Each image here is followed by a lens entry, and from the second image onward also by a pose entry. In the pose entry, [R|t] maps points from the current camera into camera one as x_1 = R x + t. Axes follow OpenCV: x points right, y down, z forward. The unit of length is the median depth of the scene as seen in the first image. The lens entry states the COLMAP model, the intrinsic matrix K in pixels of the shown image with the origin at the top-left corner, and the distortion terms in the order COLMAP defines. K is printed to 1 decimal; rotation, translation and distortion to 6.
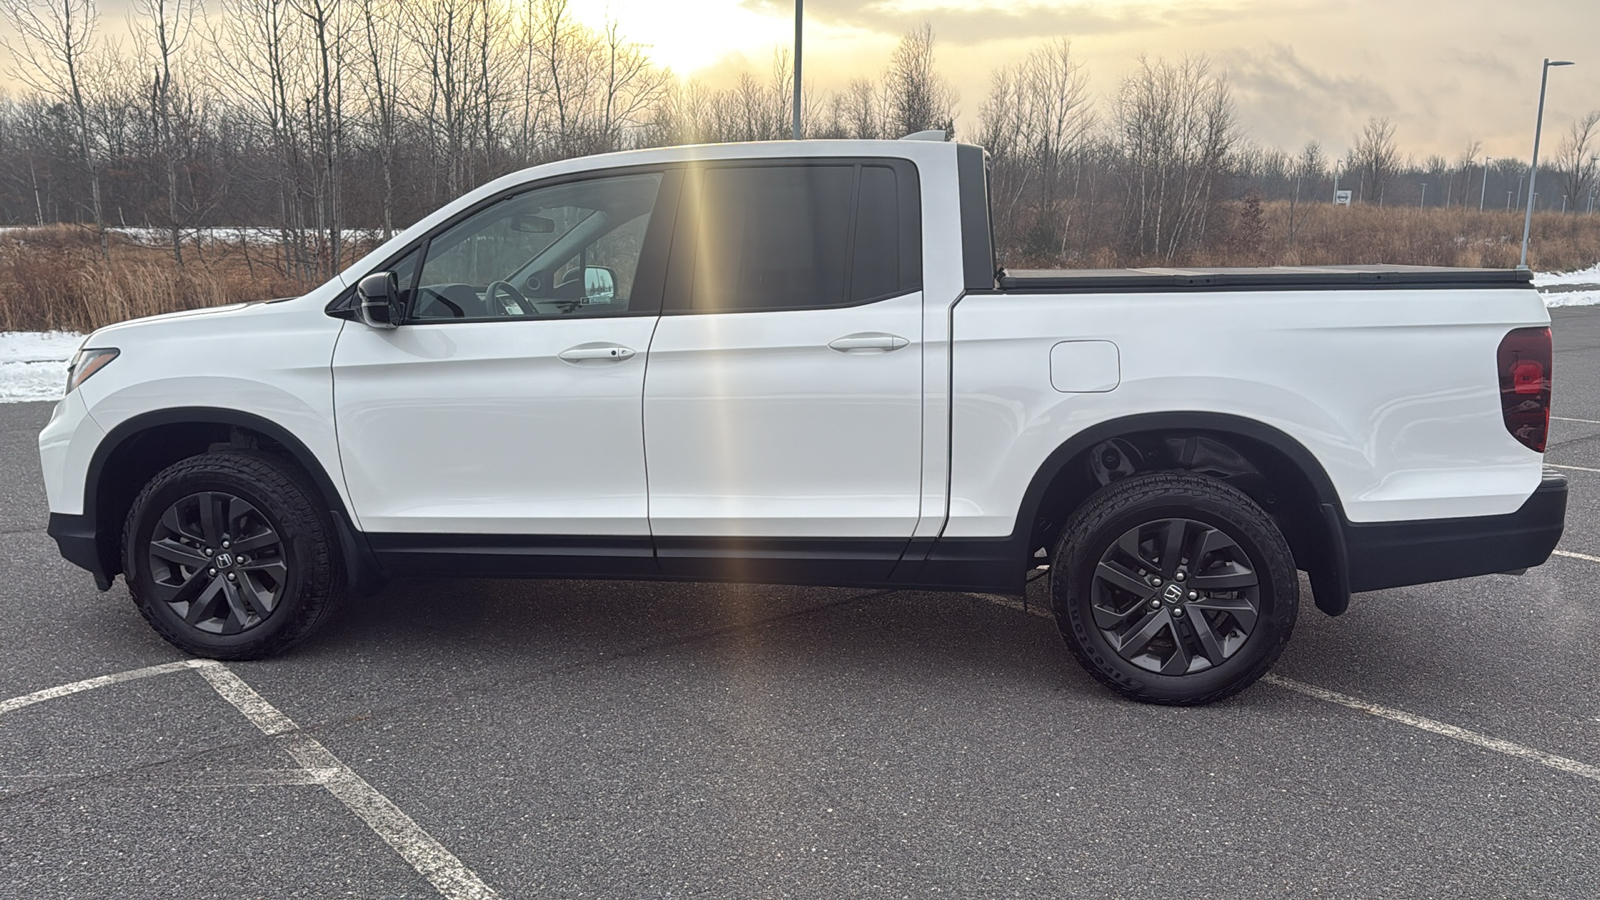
lens RADIAL K [[1265.0, 0, 829.0], [0, 1265.0, 448.9], [0, 0, 1]] dist [0.138400, -0.203790]
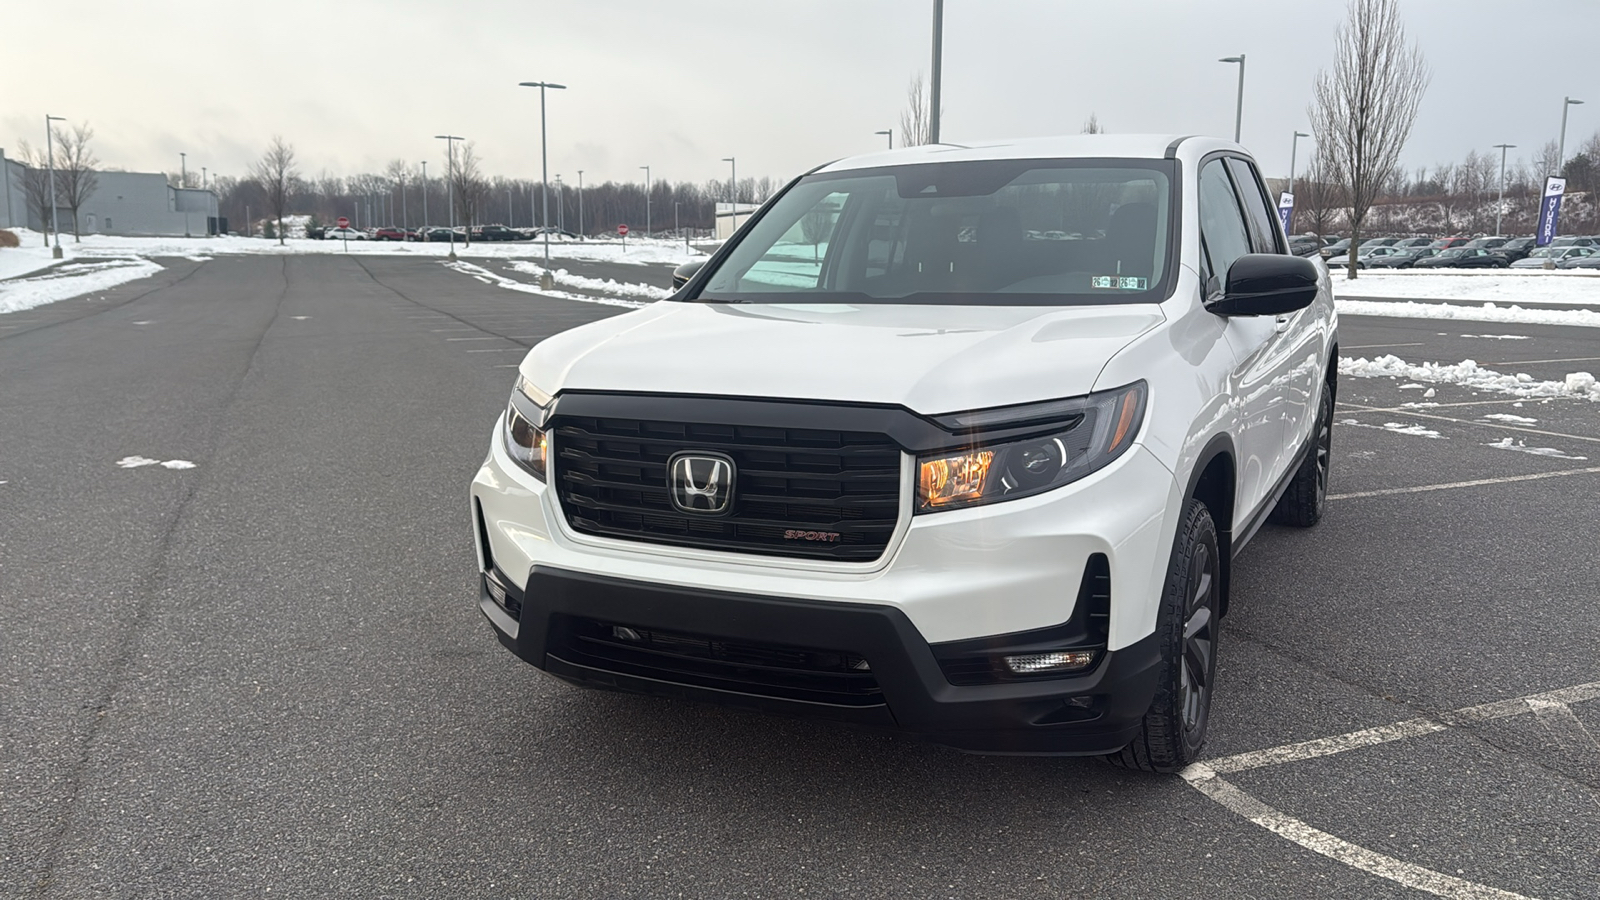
lens RADIAL K [[1278.2, 0, 836.9], [0, 1278.2, 449.3], [0, 0, 1]] dist [0.129477, -0.203106]
pose [[0.300814, -0.158348, 0.940445, -1.341879], [0.163343, 0.980102, 0.112778, -0.156263], [-0.939590, 0.119690, 0.320693, 1.002249]]
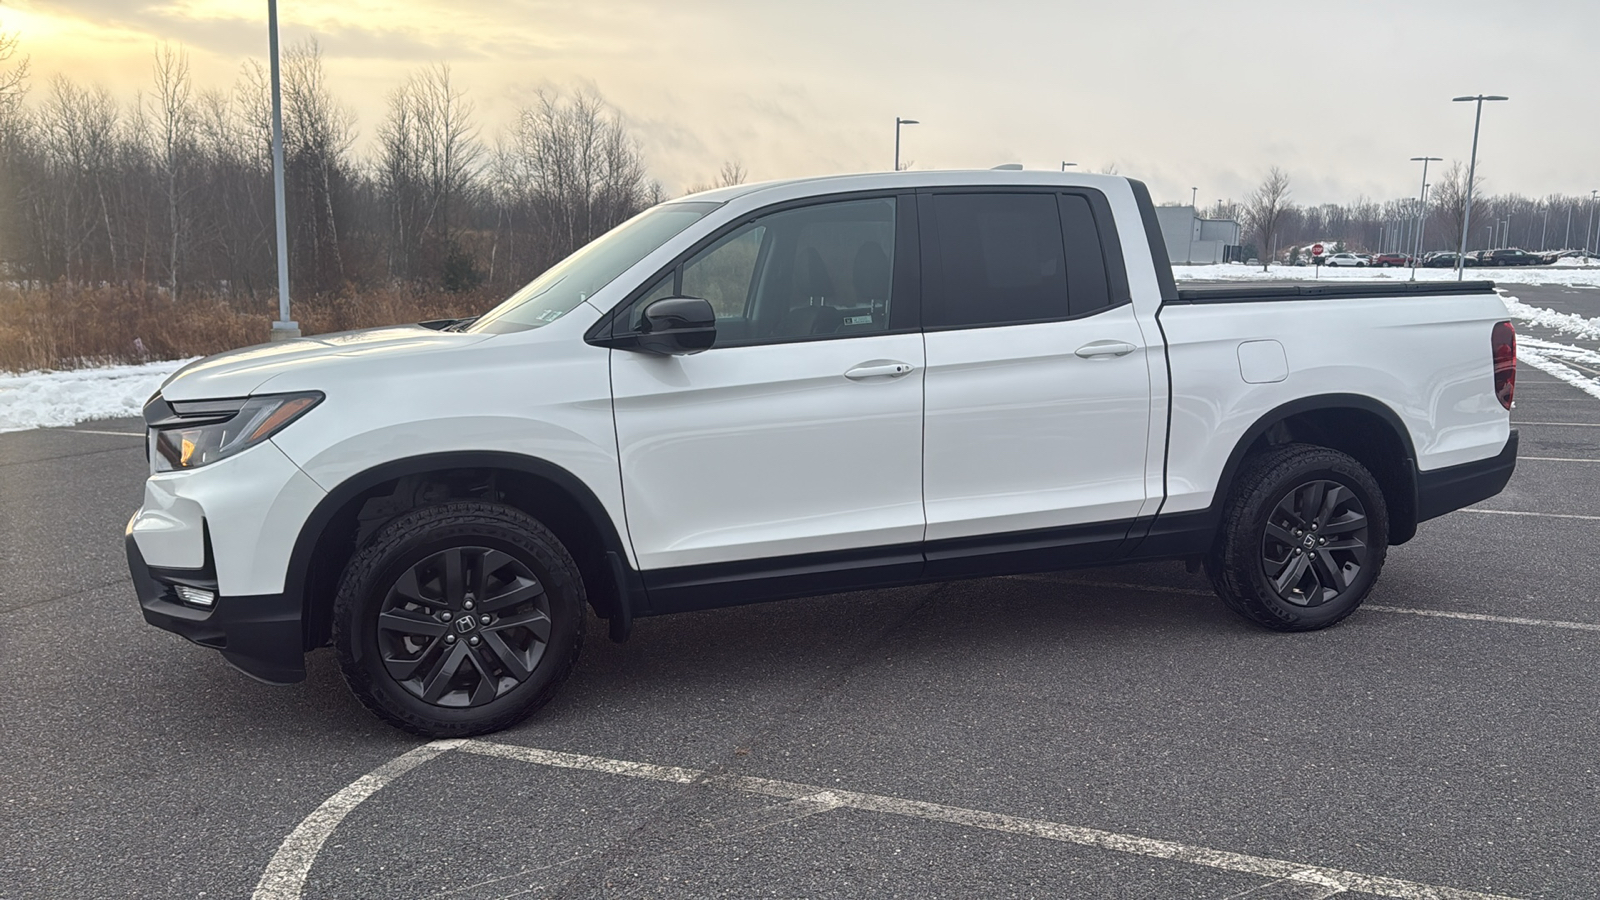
lens RADIAL K [[1278.2, 0, 836.9], [0, 1278.2, 449.3], [0, 0, 1]] dist [0.129477, -0.203106]
pose [[0.876961, -0.071088, 0.475275, -0.708231], [0.082931, 0.996547, -0.003966, -0.009307], [-0.473352, 0.042893, 0.879828, 0.096056]]
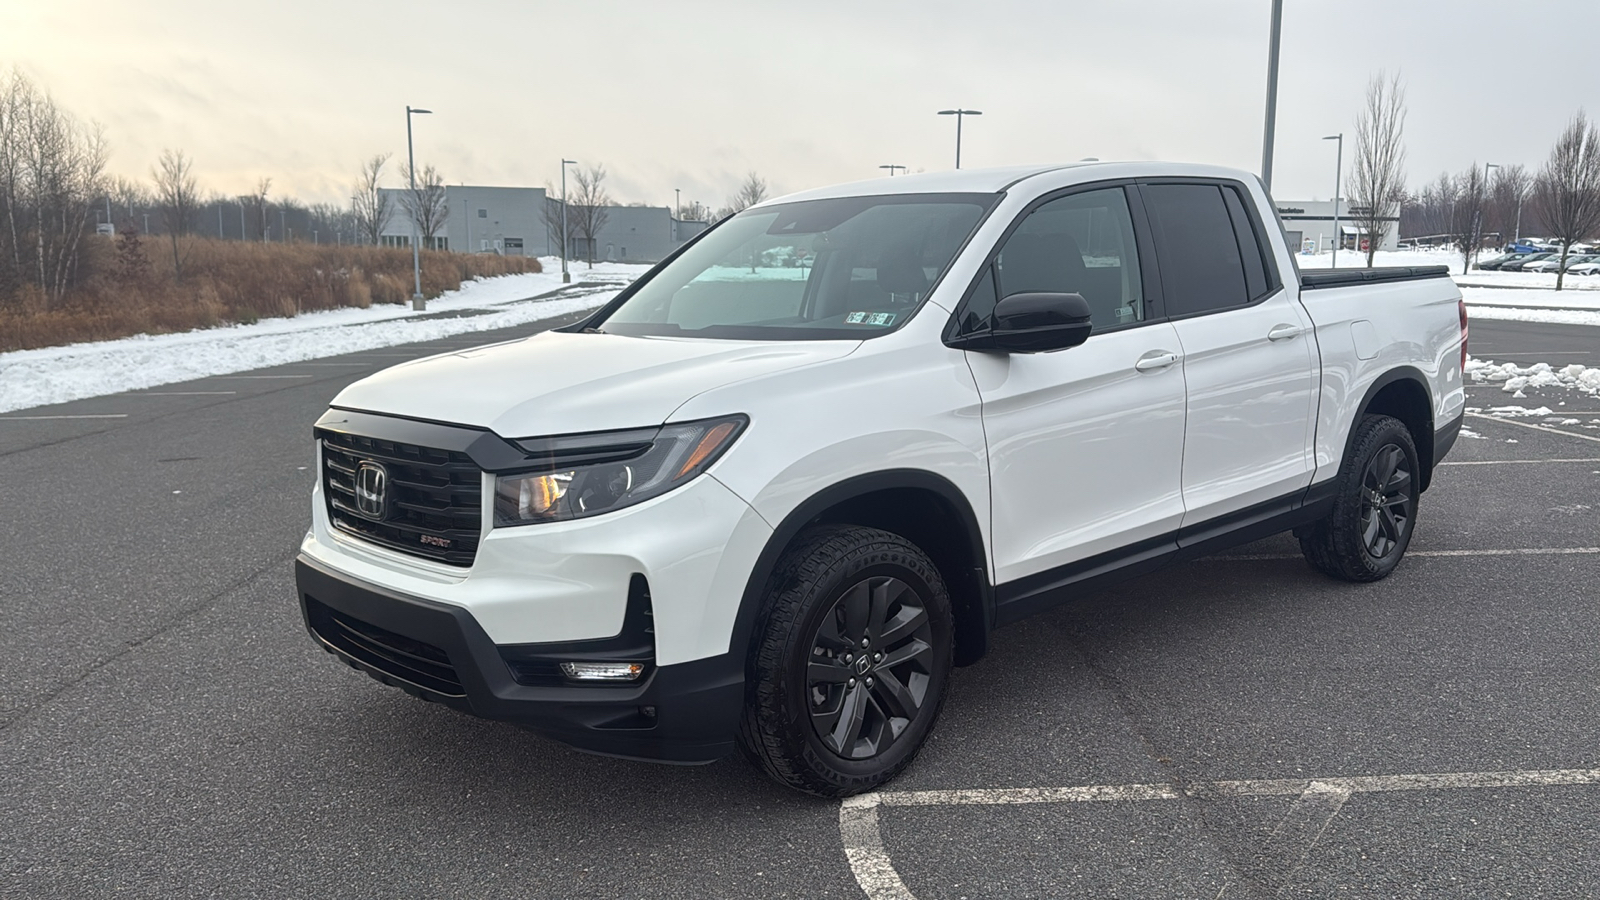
lens RADIAL K [[1274.4, 0, 828.4], [0, 1274.4, 458.6], [0, 0, 1]] dist [0.162472, -0.276688]
pose [[0.617574, -0.131266, 0.775481, -1.158140], [0.147270, 0.987835, 0.049929, -0.087515], [-0.772602, 0.083370, 0.629393, 0.546957]]
